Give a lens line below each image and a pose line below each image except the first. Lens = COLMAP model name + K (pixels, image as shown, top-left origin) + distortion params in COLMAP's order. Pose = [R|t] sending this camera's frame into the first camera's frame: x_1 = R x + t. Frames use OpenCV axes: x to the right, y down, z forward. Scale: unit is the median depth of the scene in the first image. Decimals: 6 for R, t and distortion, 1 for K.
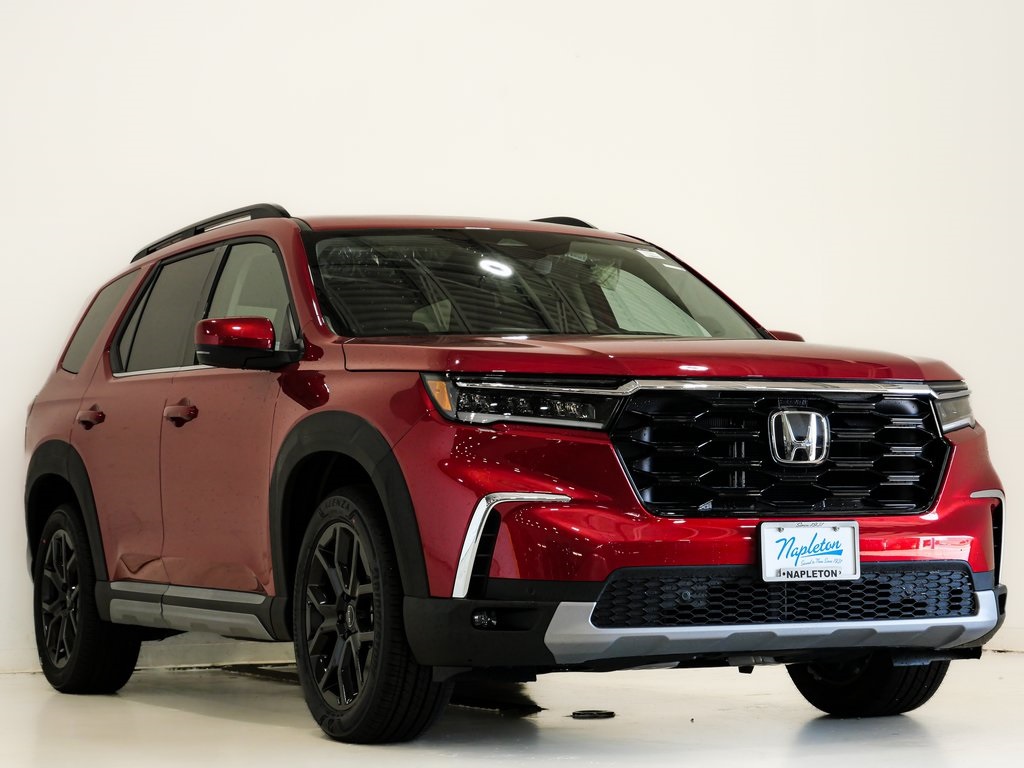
lens RADIAL K [[2503.3, 0, 507.4], [0, 2503.3, 381.4], [0, 0, 1]] dist [0.054104, 0.000000]
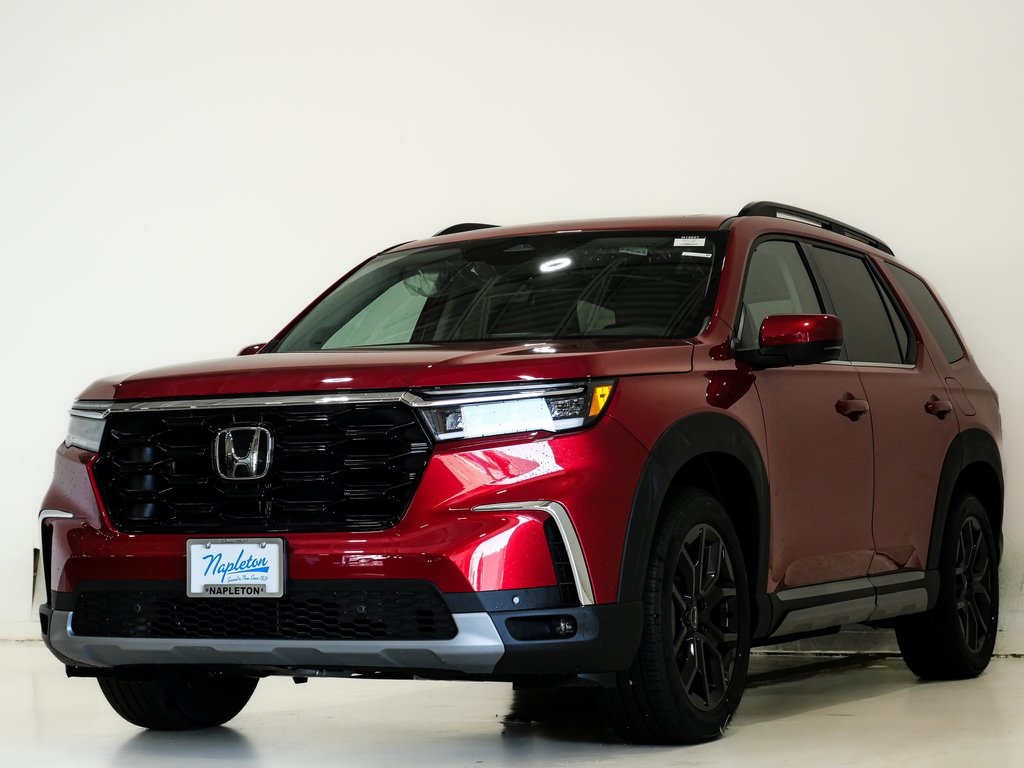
lens RADIAL K [[2399.8, 0, 505.1], [0, 2399.8, 388.8], [0, 0, 1]] dist [0.119406, 0.000000]
pose [[0.605061, -0.034483, -0.795432, 0.948778], [0.051953, 0.998642, -0.003773, 0.005510], [0.794483, -0.039042, 0.606031, 0.504205]]
